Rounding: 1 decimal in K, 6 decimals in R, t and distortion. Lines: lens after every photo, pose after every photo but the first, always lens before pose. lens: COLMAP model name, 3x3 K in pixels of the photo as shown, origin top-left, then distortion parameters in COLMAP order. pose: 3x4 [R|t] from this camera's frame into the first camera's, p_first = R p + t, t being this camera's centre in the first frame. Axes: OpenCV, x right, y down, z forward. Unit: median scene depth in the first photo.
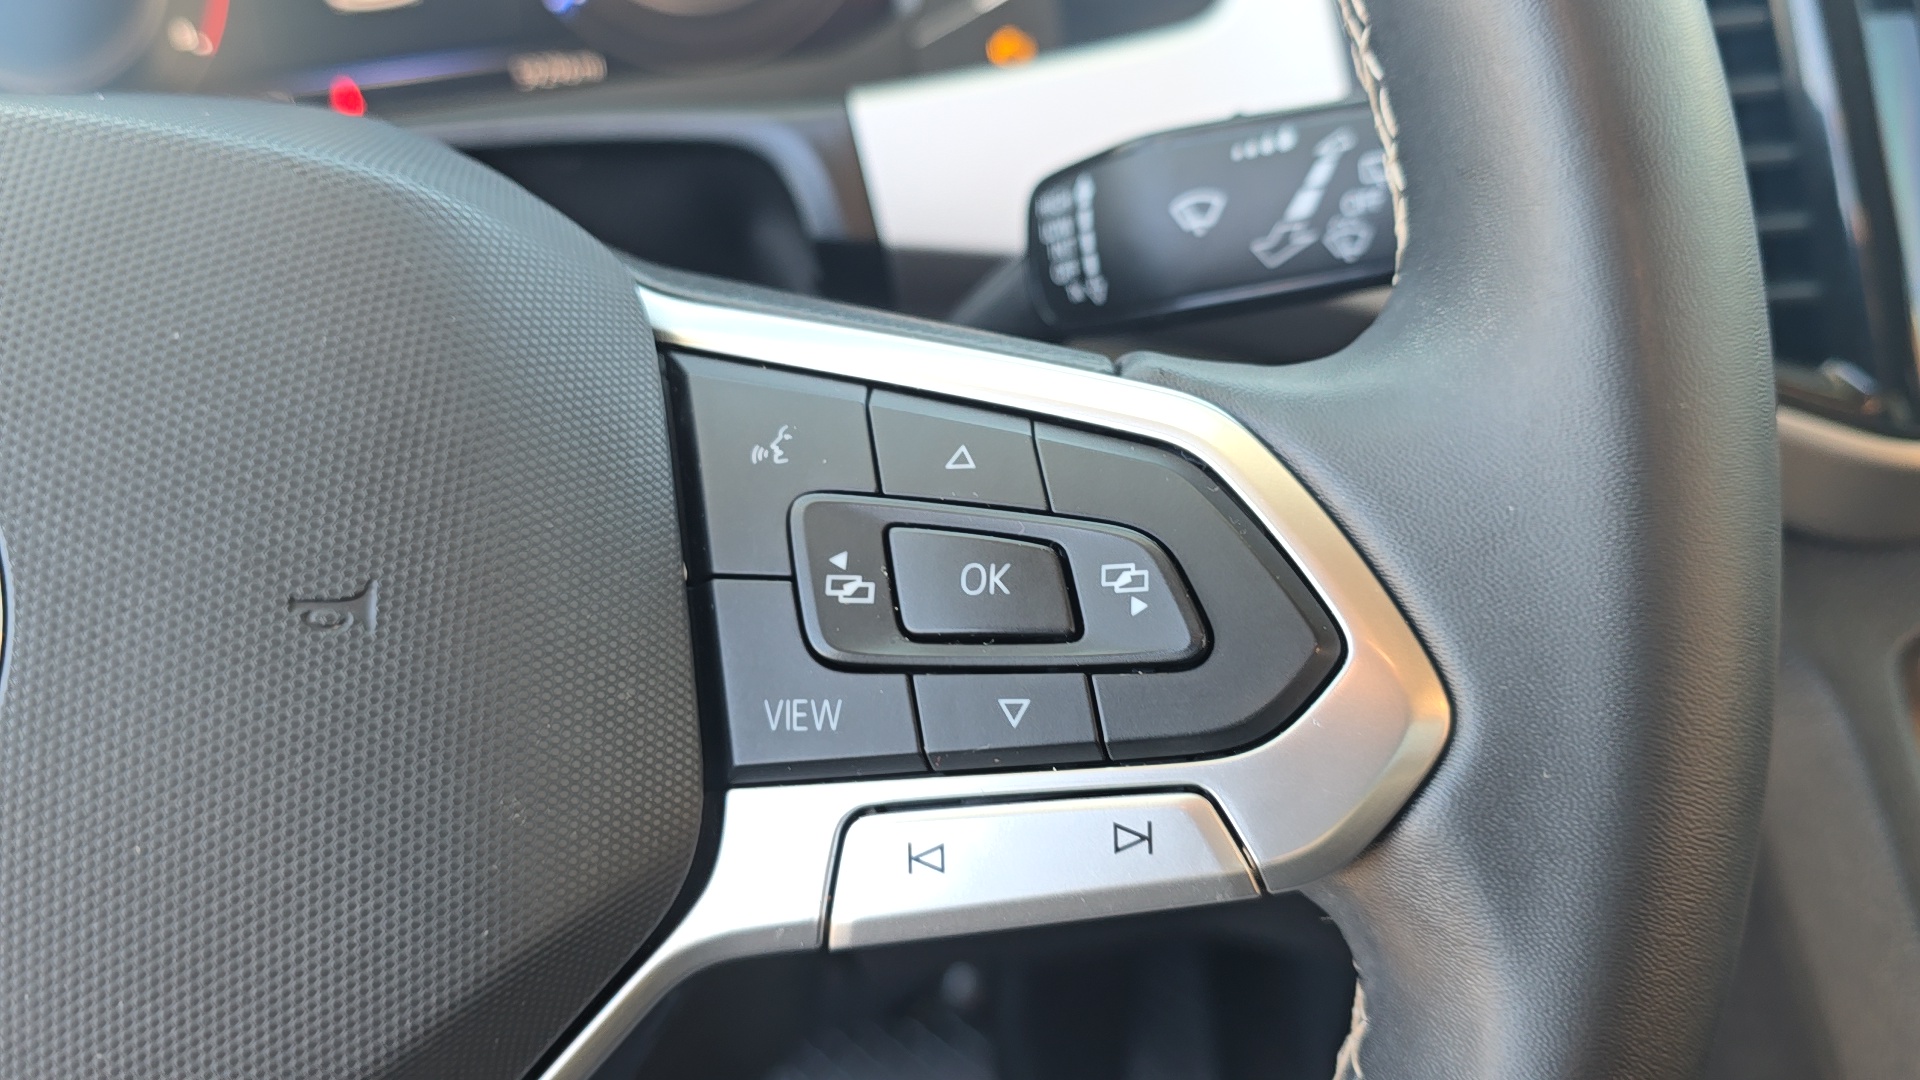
lens RADIAL K [[1619.3, 0, 940.2], [0, 1619.3, 534.3], [0, 0, 1]] dist [-0.014578, -0.010551]
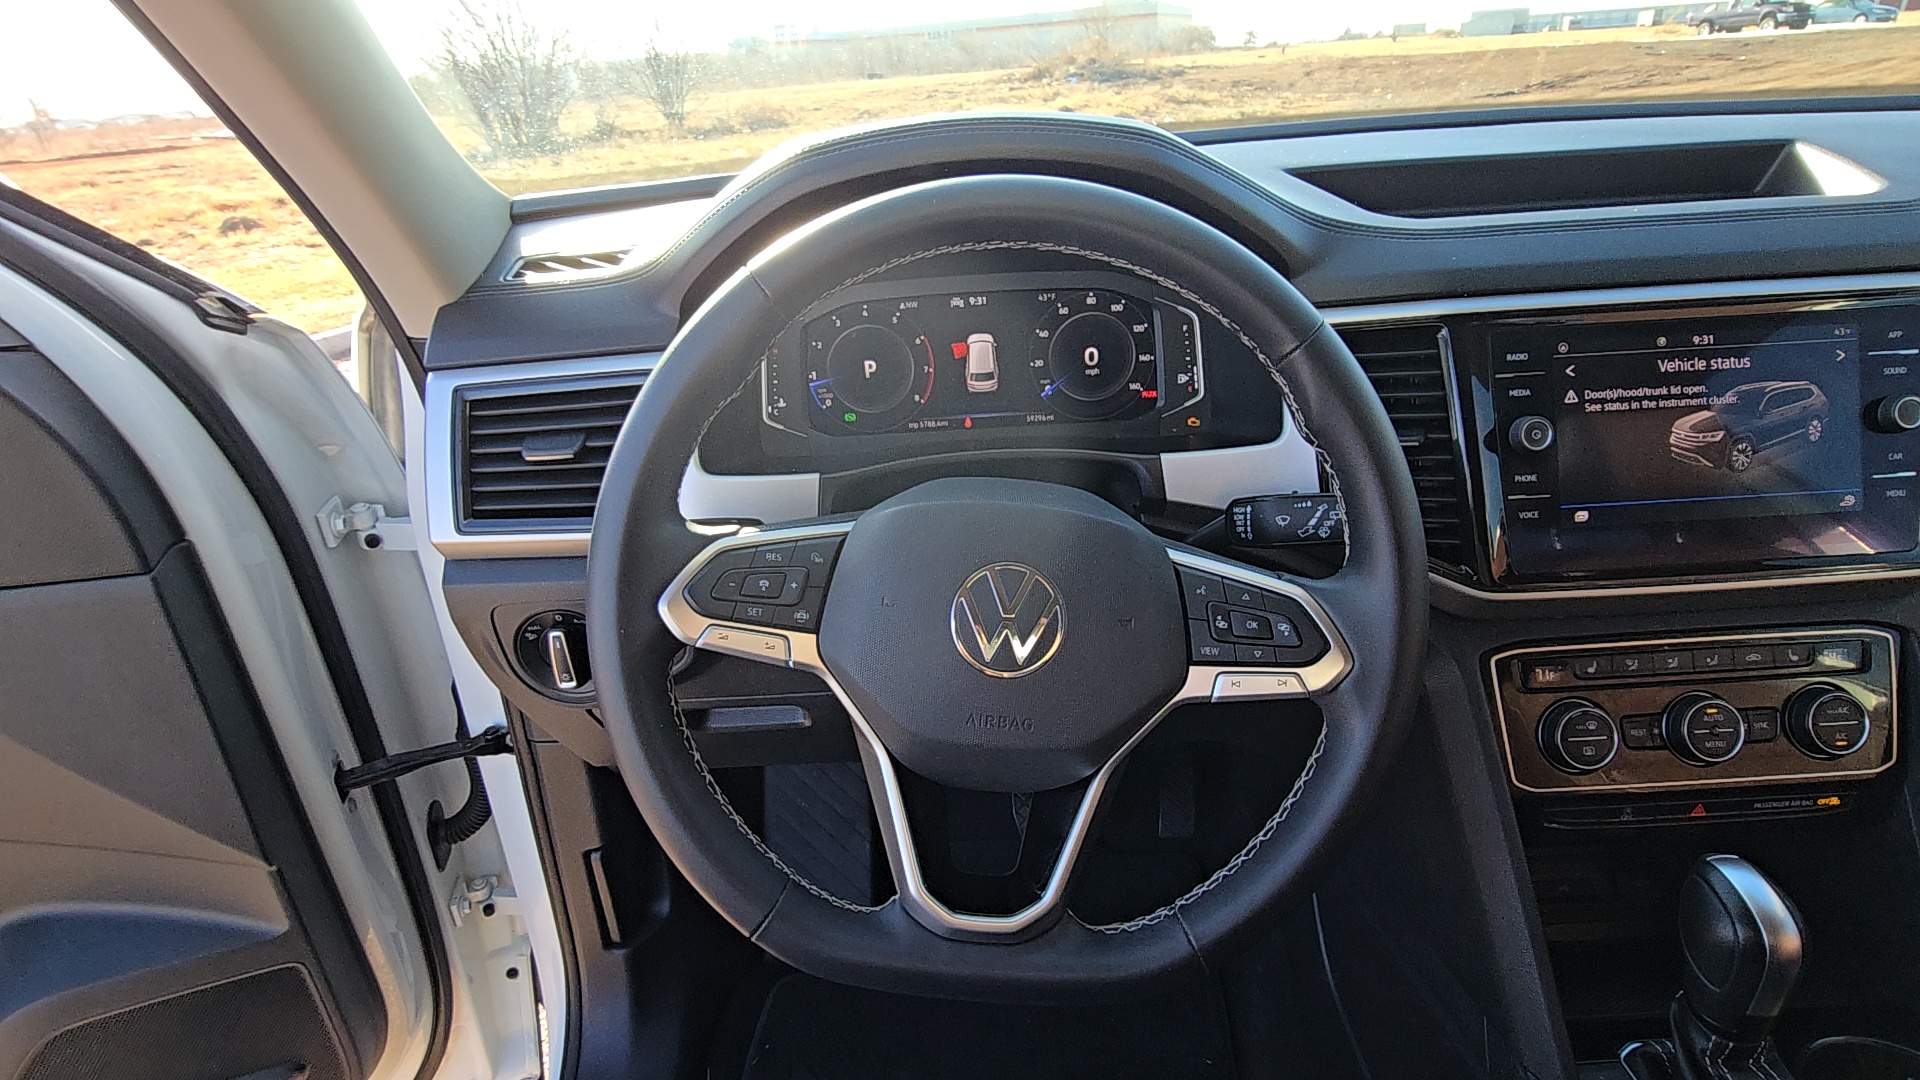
lens RADIAL K [[960.1, 0, 961.2], [0, 960.1, 557.0], [0, 0, 1]] dist [0.000692, -0.001148]
pose [[0.996716, 0.079063, -0.017487, -0.537921], [-0.078557, 0.996518, 0.027923, -0.123554], [0.019633, -0.026457, 0.999457, -1.225807]]
